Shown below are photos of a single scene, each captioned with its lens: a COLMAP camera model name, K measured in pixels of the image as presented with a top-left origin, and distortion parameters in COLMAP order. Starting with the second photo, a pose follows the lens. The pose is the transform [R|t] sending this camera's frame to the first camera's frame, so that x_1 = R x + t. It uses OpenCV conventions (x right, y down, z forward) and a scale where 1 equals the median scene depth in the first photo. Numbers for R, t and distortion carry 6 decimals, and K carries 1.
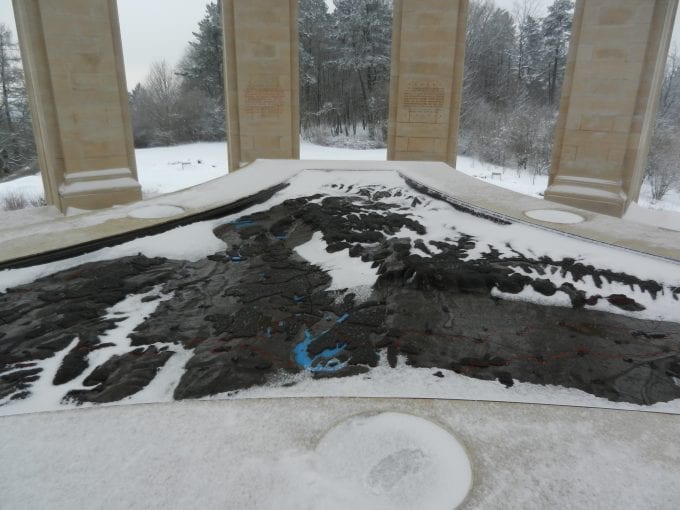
lens RADIAL K [[497.8, 0, 340.0], [0, 497.8, 255.0], [0, 0, 1]] dist [0.003932, 0.000802]
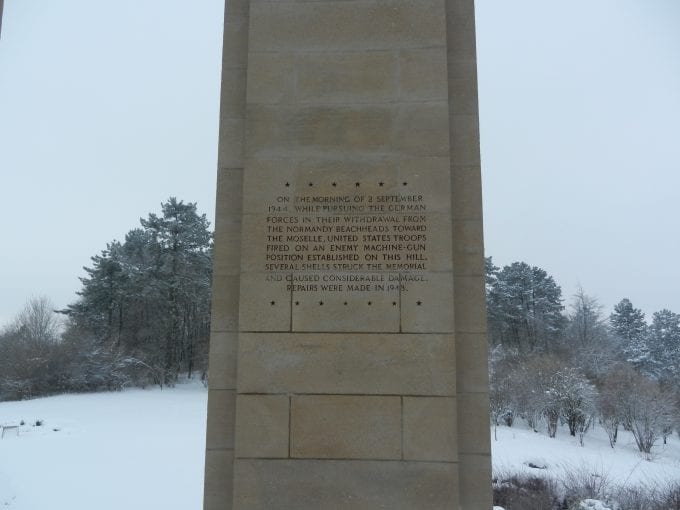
lens RADIAL K [[497.8, 0, 340.0], [0, 497.8, 255.0], [0, 0, 1]] dist [0.003932, 0.000802]
pose [[0.989491, 0.014267, 0.143888, 0.128600], [0.053773, 0.887439, -0.457777, -0.190449], [-0.134223, 0.460704, 0.877346, 0.777077]]
